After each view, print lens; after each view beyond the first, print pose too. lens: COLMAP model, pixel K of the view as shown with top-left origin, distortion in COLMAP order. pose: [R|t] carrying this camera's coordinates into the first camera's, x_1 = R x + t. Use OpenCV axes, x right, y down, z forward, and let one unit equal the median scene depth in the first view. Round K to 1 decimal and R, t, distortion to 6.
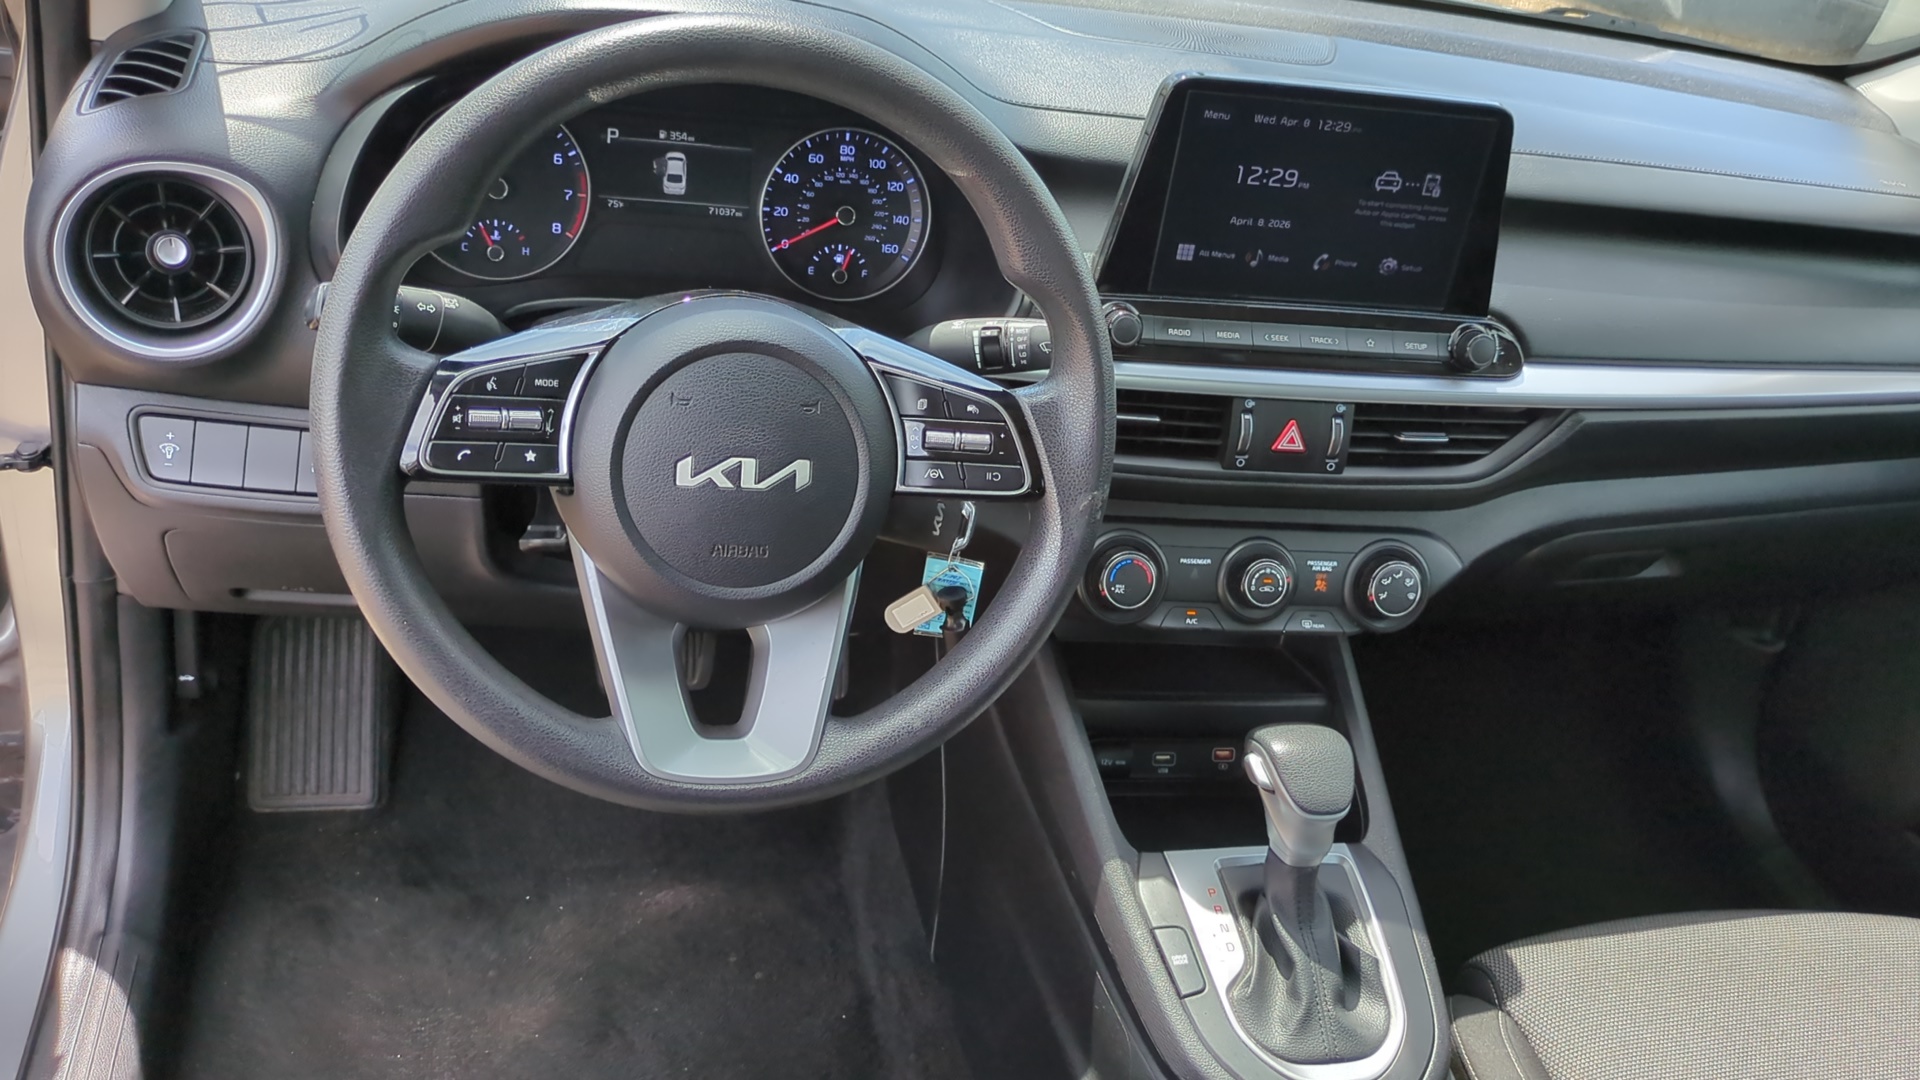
lens RADIAL K [[1661.9, 0, 946.7], [0, 1661.9, 535.2], [0, 0, 1]] dist [0.040480, -0.046301]
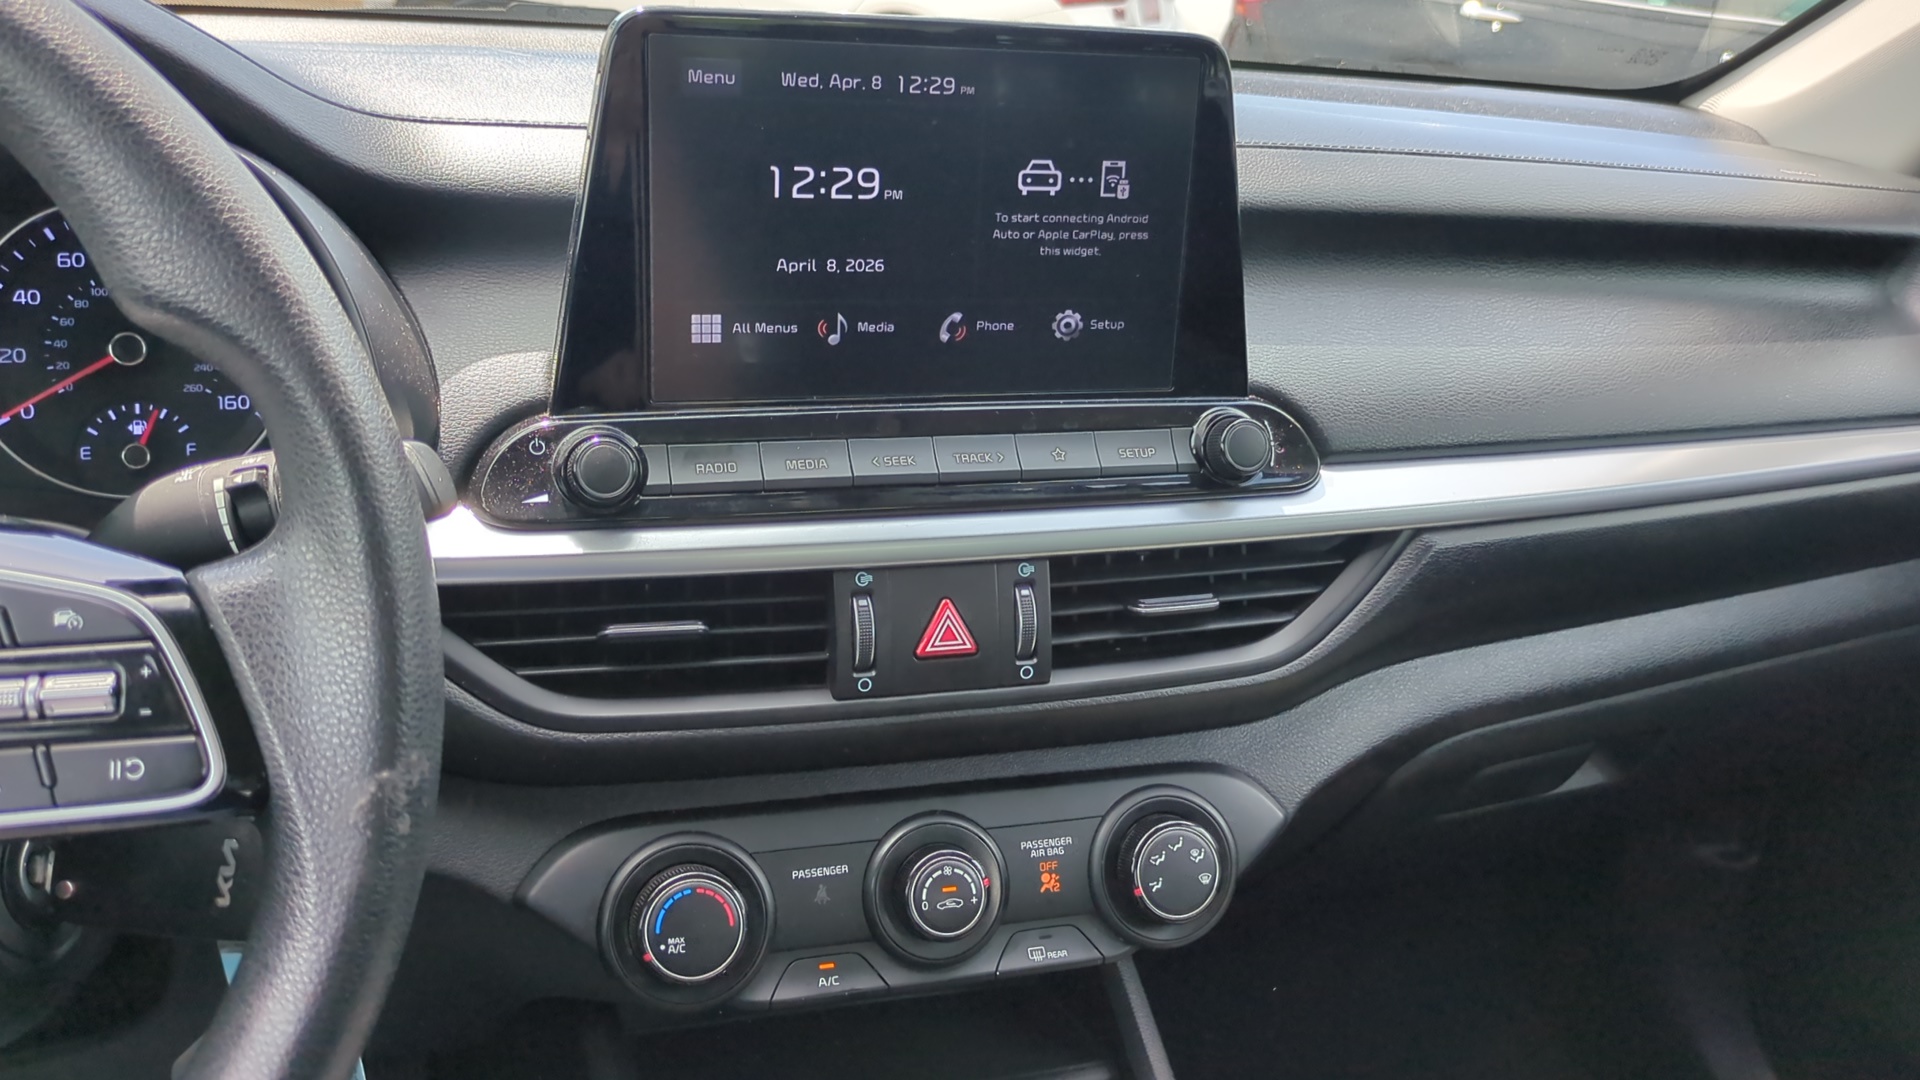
lens RADIAL K [[1661.9, 0, 951.7], [0, 1661.9, 539.6], [0, 0, 1]] dist [0.040480, -0.046301]
pose [[0.987998, -0.122851, 0.093639, 0.156217], [0.137076, 0.976746, -0.164854, 0.004969], [-0.071210, 0.175711, 0.981863, 0.427933]]
